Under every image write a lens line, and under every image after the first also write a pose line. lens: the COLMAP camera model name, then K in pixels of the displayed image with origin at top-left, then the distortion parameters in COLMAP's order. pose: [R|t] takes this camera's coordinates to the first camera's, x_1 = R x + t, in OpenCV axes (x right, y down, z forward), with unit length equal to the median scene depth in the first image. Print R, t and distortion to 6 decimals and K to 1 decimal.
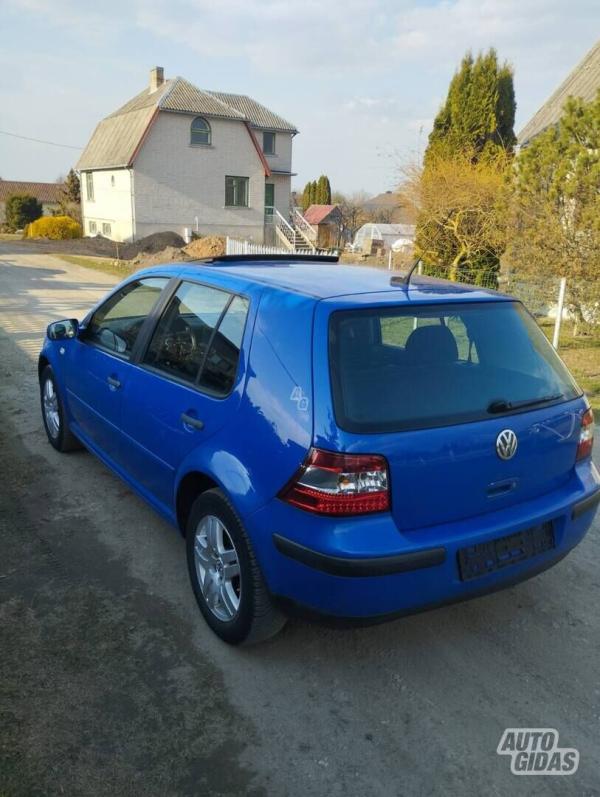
lens RADIAL K [[672.9, 0, 302.7], [0, 672.9, 399.6], [0, 0, 1]] dist [0.082799, -0.108813]
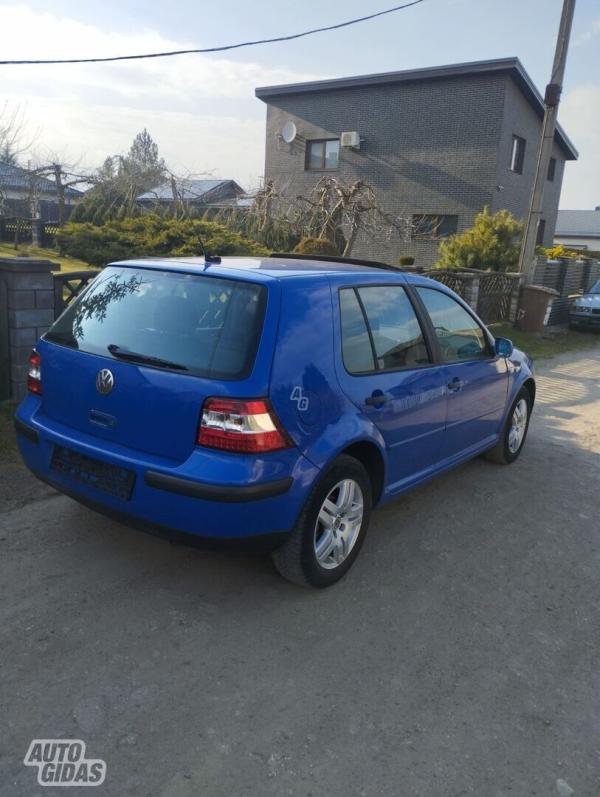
lens RADIAL K [[672.9, 0, 295.6], [0, 672.9, 396.3], [0, 0, 1]] dist [0.082799, -0.108813]
pose [[0.342438, 0.189521, -0.920227, 0.150105], [-0.300058, 0.950212, 0.084038, -0.010761], [0.890338, 0.247344, 0.382256, 0.085544]]
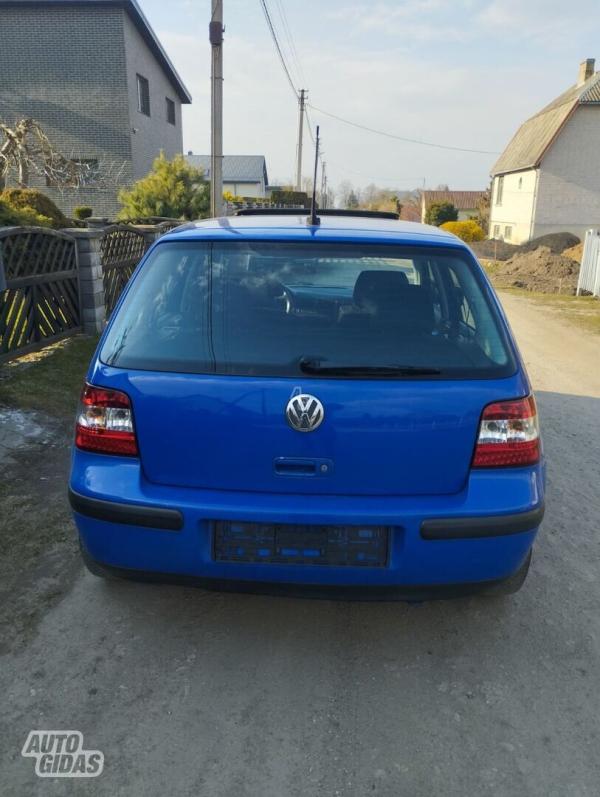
lens RADIAL K [[672.9, 0, 301.4], [0, 672.9, 400.6], [0, 0, 1]] dist [0.082799, -0.108813]
pose [[0.808003, 0.134646, -0.573587, 0.075369], [-0.142175, 0.989325, 0.031958, 0.002733], [0.571767, 0.055727, 0.818521, 0.034941]]
